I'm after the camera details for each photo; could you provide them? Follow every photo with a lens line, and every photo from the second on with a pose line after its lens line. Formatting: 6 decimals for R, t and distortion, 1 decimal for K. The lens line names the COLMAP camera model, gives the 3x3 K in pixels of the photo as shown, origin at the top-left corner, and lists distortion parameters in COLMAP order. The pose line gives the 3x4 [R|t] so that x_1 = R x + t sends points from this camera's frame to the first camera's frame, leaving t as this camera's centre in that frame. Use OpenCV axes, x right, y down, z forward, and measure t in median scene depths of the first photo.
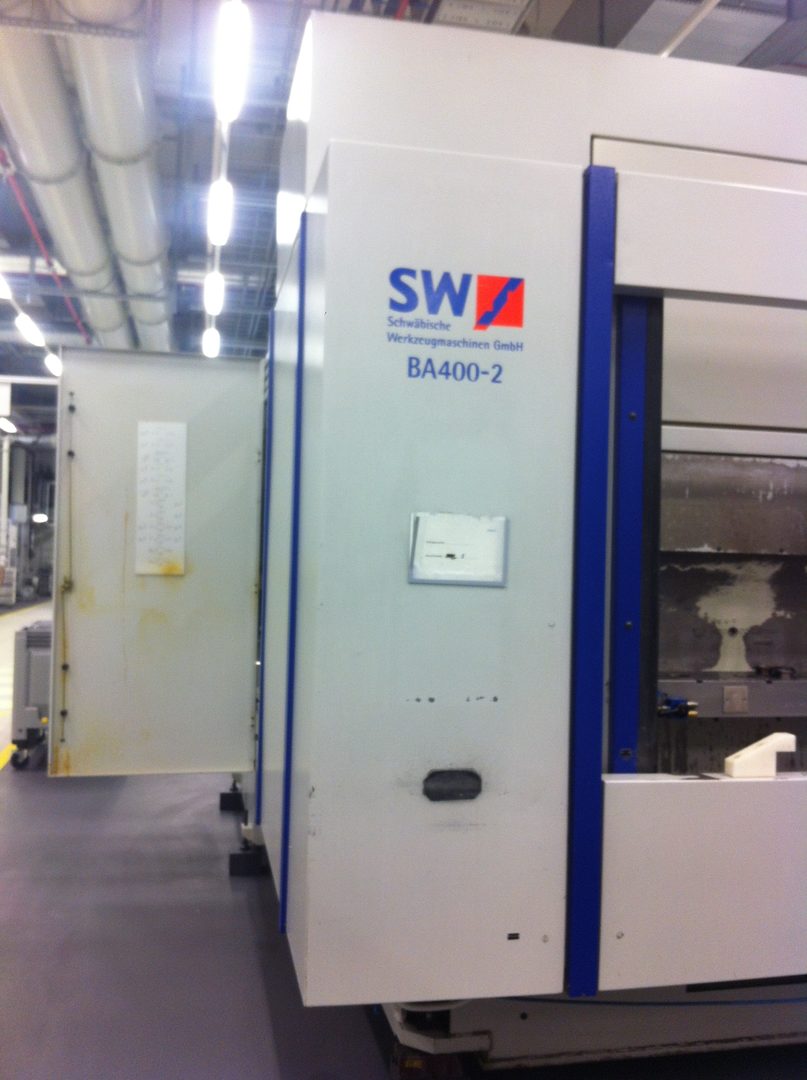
lens RADIAL K [[1048.7, 0, 403.5], [0, 1048.7, 540.0], [0, 0, 1]] dist [0.053374, -0.224708]
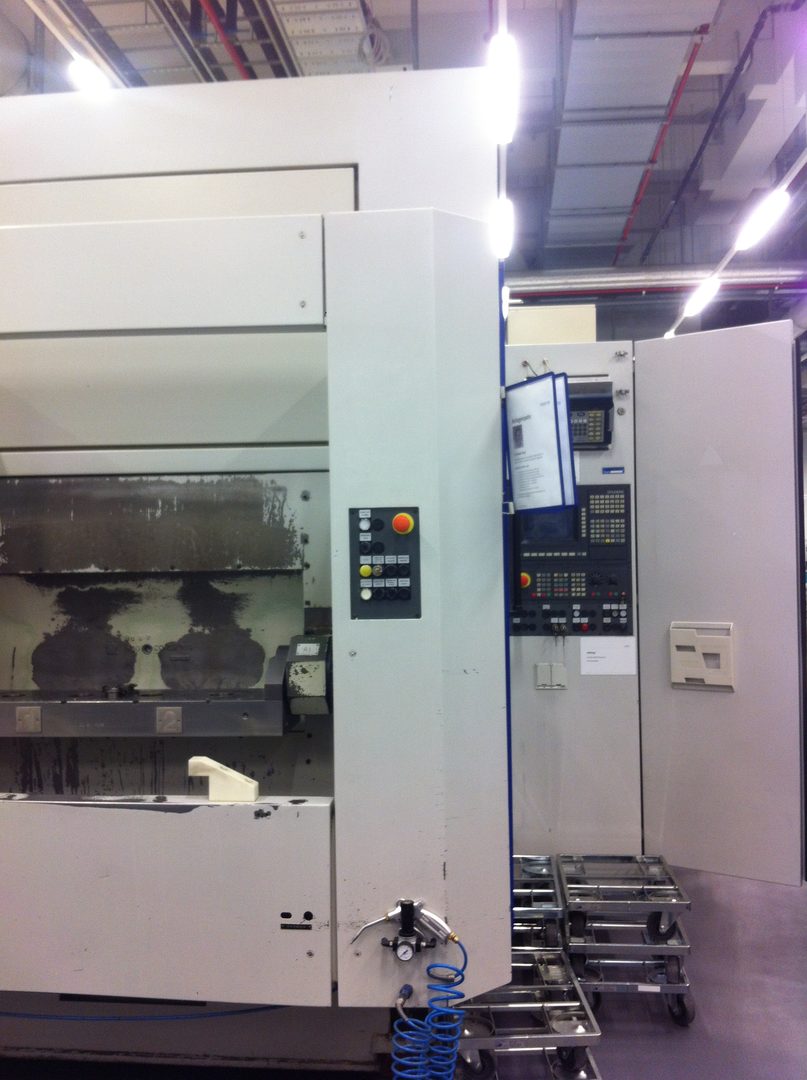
lens RADIAL K [[1048.7, 0, 403.5], [0, 1048.7, 540.0], [0, 0, 1]] dist [0.053374, -0.224708]
pose [[0.967596, -0.044529, -0.248544, 0.819259], [0.045983, 0.998942, 0.000042, -0.005986], [0.248280, -0.011469, 0.968620, 0.086966]]
